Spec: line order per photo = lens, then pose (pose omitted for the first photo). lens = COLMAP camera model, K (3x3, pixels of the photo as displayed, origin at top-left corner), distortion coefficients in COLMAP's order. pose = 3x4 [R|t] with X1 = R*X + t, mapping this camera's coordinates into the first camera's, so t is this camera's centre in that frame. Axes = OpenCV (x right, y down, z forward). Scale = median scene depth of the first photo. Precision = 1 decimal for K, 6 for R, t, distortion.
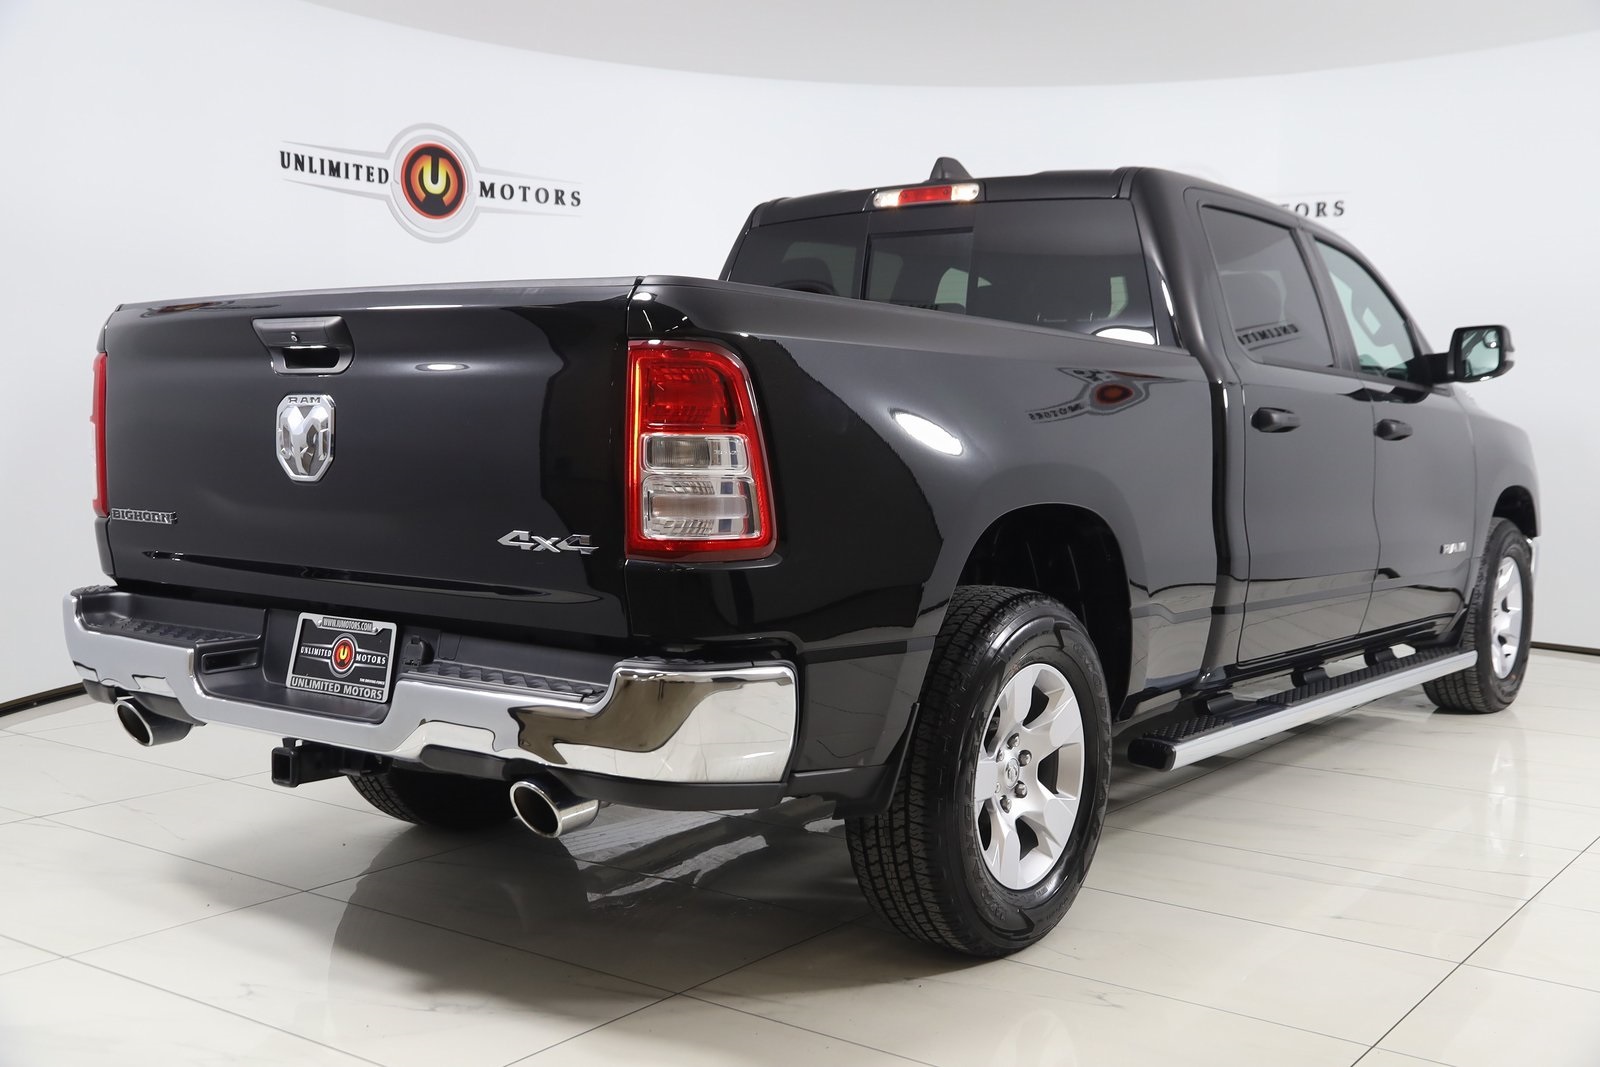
lens RADIAL K [[1656.8, 0, 802.8], [0, 1656.8, 541.2], [0, 0, 1]] dist [-0.008449, 0.000000]
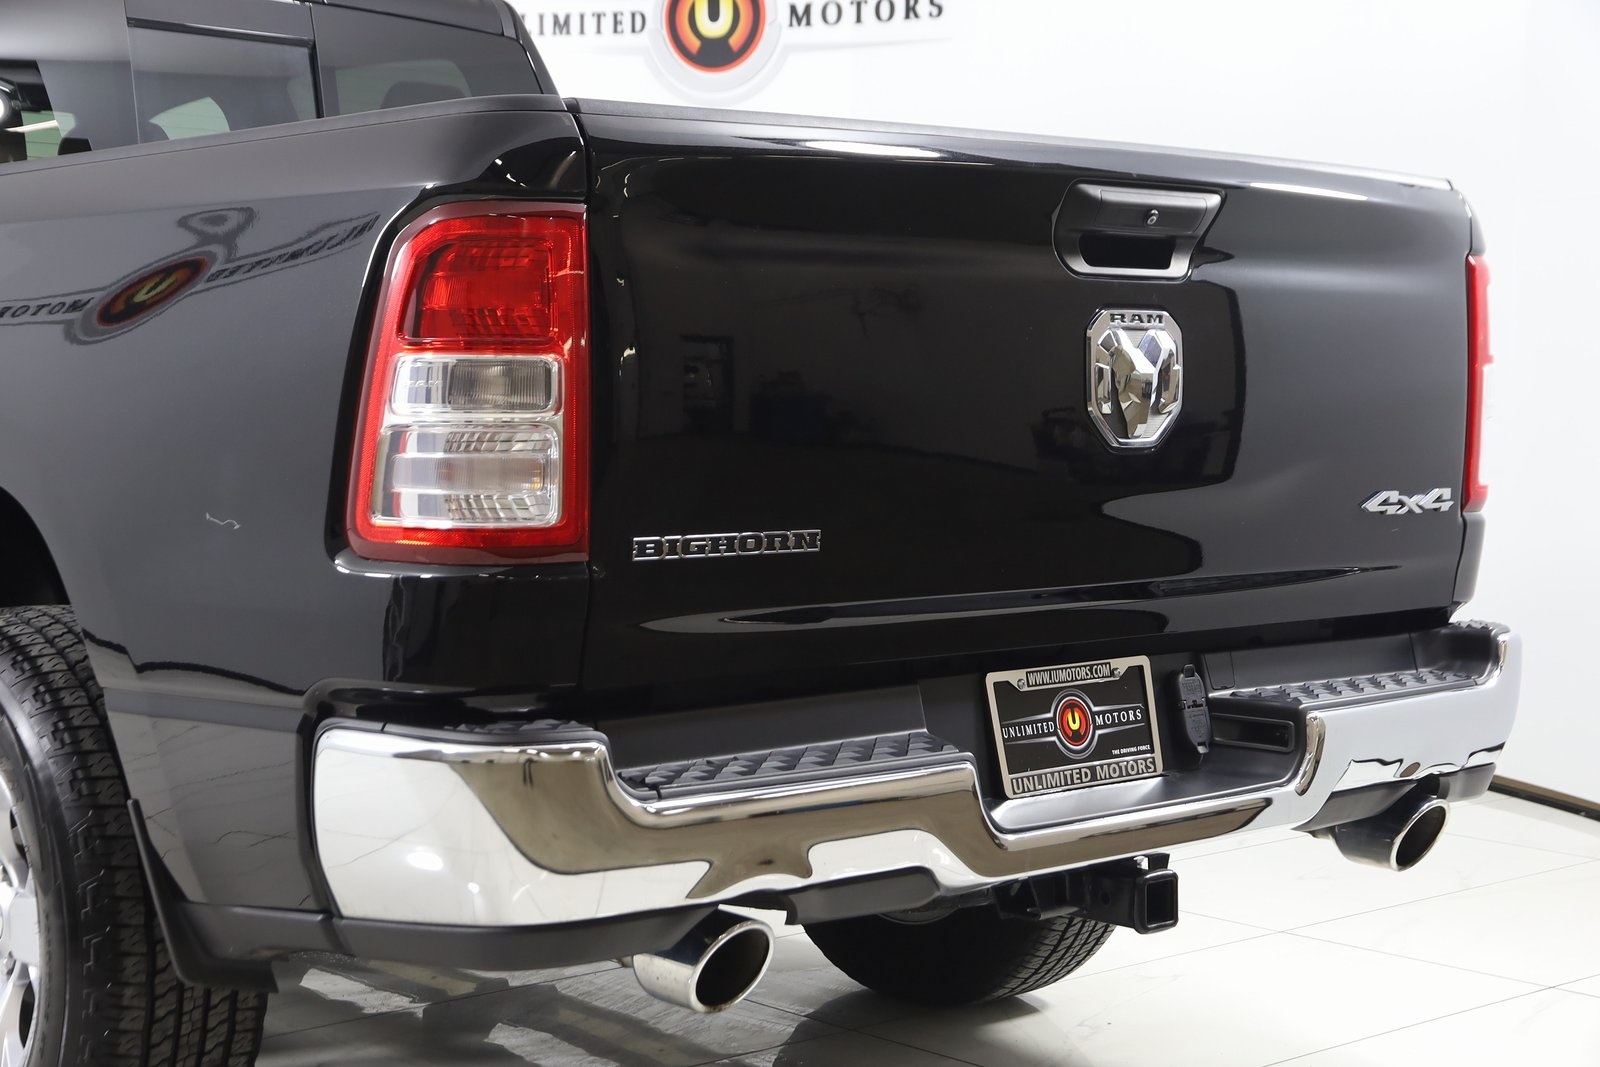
lens RADIAL K [[2498.4, 0, 842.7], [0, 2498.4, 576.0], [0, 0, 1]] dist [0.070835, 0.000000]
pose [[0.194232, -0.095205, 0.976325, -1.233574], [0.061881, 0.994486, 0.084666, -0.073953], [-0.979002, 0.043971, 0.199052, 0.905399]]
